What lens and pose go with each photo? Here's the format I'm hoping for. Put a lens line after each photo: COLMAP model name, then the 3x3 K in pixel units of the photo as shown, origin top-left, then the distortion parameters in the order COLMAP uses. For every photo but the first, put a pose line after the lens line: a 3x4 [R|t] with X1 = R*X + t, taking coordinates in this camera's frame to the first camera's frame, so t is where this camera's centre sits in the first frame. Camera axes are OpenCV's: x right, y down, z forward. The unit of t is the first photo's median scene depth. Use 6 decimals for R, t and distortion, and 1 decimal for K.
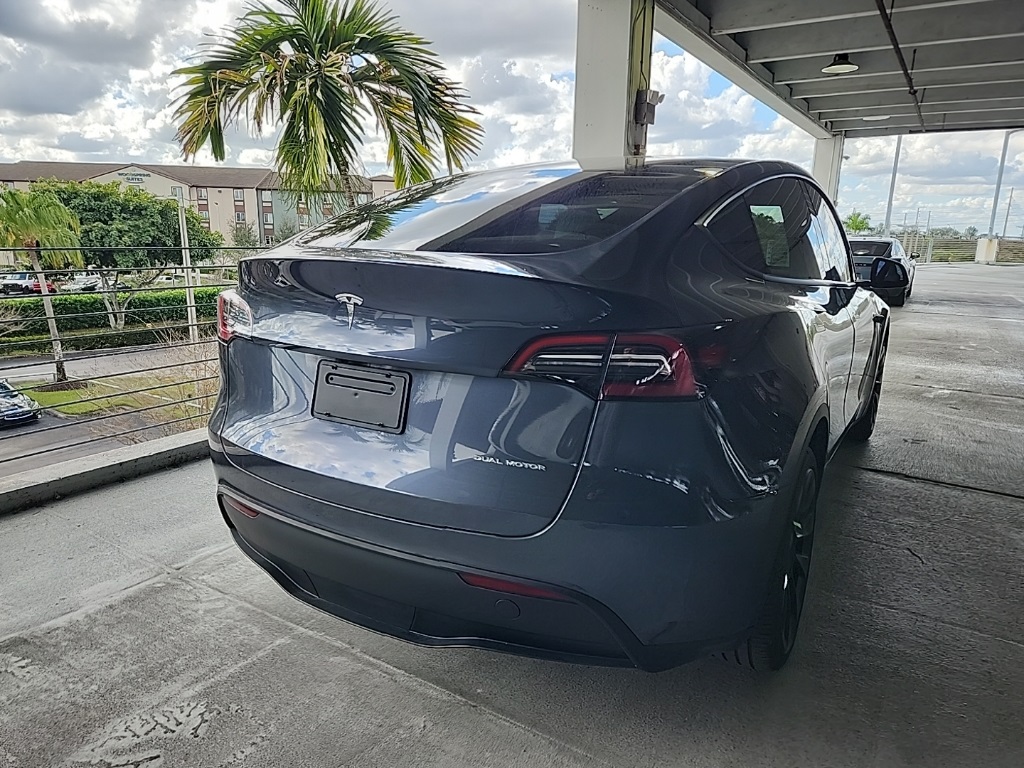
lens RADIAL K [[728.2, 0, 571.1], [0, 728.2, 397.3], [0, 0, 1]] dist [0.054873, -0.041107]
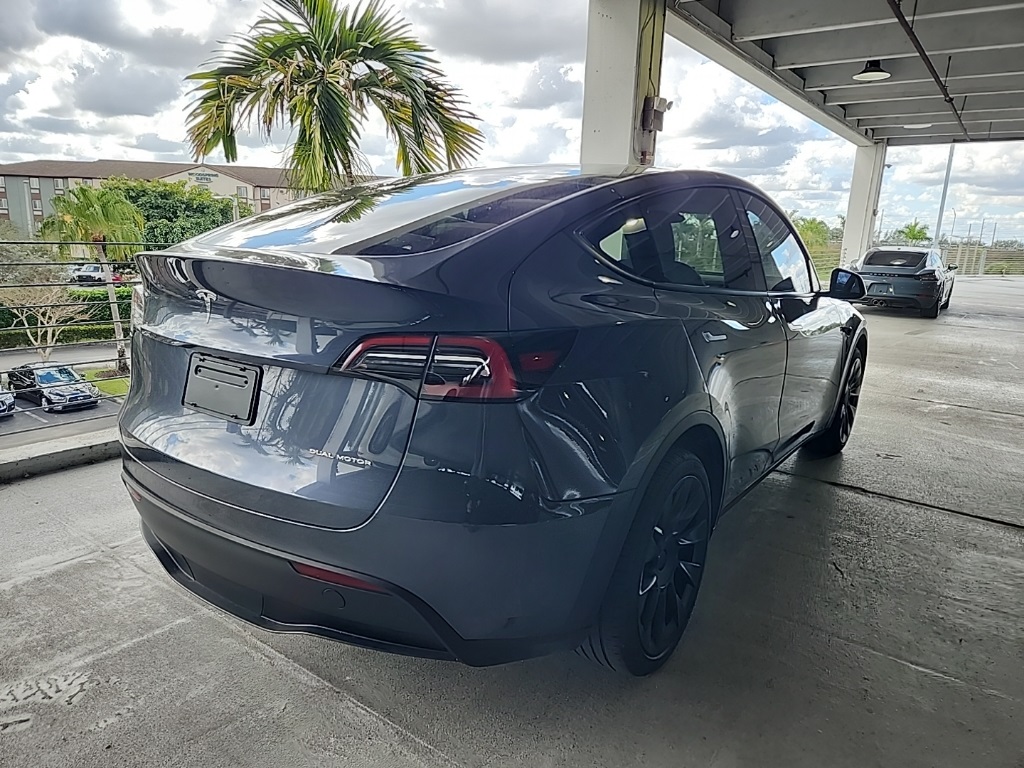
lens RADIAL K [[728.2, 0, 582.1], [0, 728.2, 392.8], [0, 0, 1]] dist [0.054873, -0.041107]
pose [[0.997010, 0.033581, -0.069600, 0.108542], [-0.034328, 0.999365, -0.009565, -0.000874], [0.069235, 0.011926, 0.997529, -0.005171]]
